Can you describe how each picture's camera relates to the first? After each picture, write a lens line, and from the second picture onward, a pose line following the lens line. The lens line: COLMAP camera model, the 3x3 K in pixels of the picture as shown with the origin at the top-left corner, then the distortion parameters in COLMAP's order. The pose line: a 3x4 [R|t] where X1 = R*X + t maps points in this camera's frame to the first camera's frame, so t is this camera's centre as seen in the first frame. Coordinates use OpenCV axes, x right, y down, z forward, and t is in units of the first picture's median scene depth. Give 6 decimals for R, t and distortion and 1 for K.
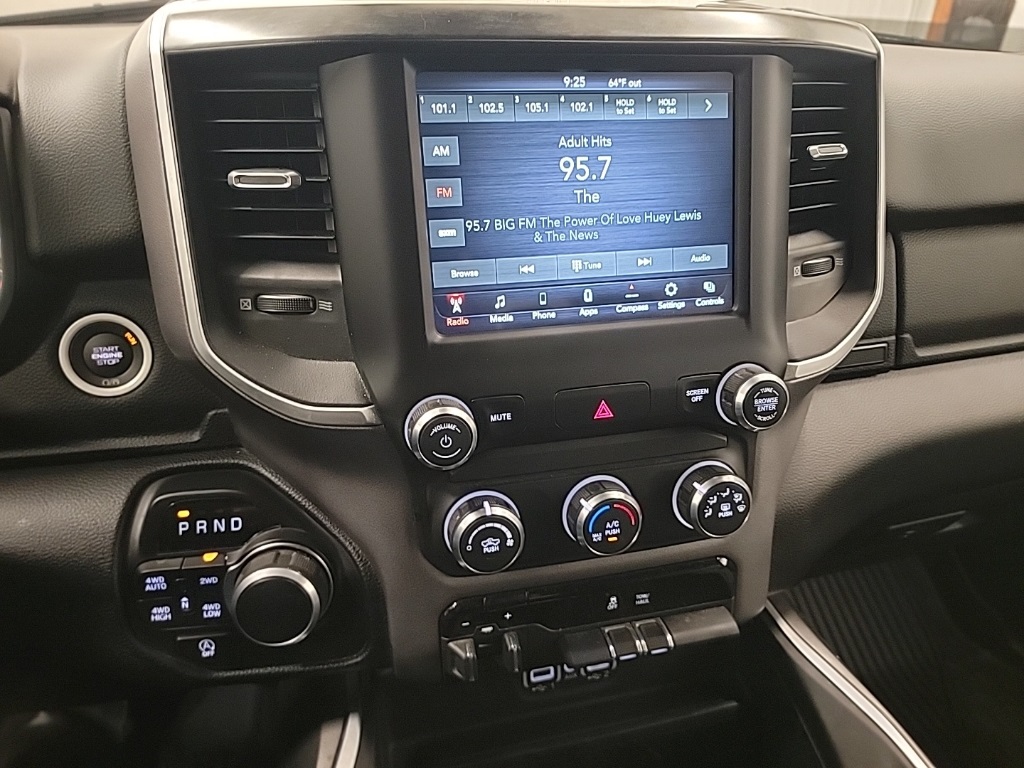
lens RADIAL K [[710.6, 0, 512.0], [0, 710.6, 384.0], [0, 0, 1]] dist [0.081496, -0.062720]
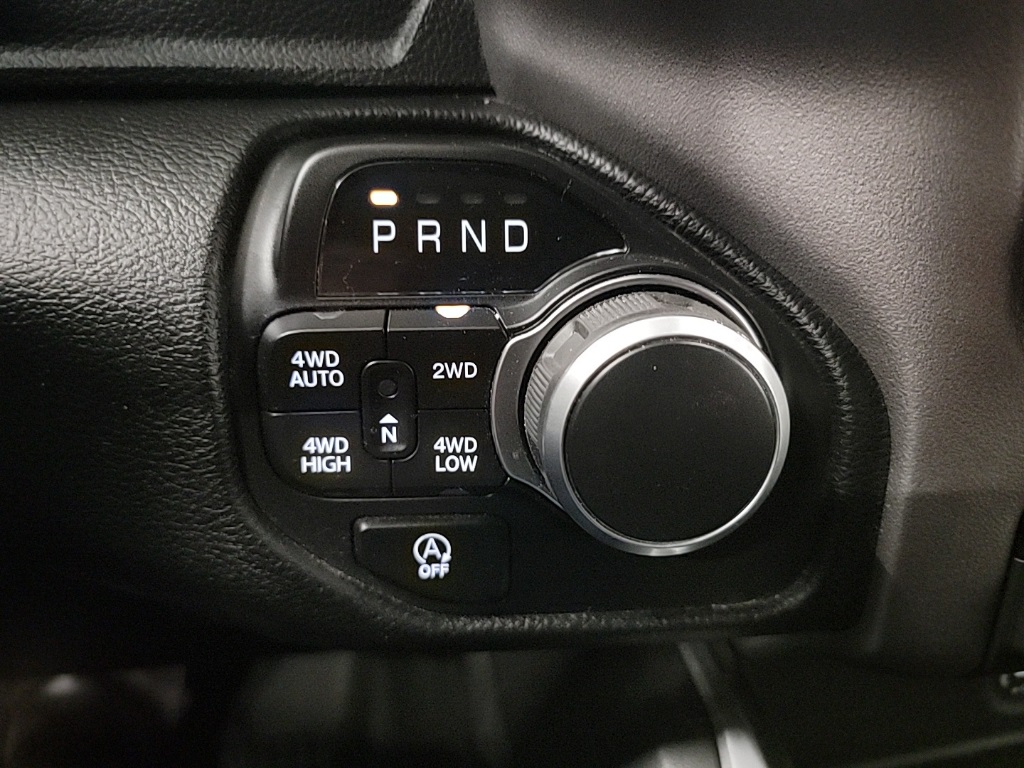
lens RADIAL K [[710.6, 0, 512.0], [0, 710.6, 384.0], [0, 0, 1]] dist [0.081496, -0.062720]
pose [[0.998237, 0.034270, -0.048471, -0.363527], [-0.033035, 0.999115, 0.026047, 0.261746], [0.049320, -0.024400, 0.998485, 0.623816]]
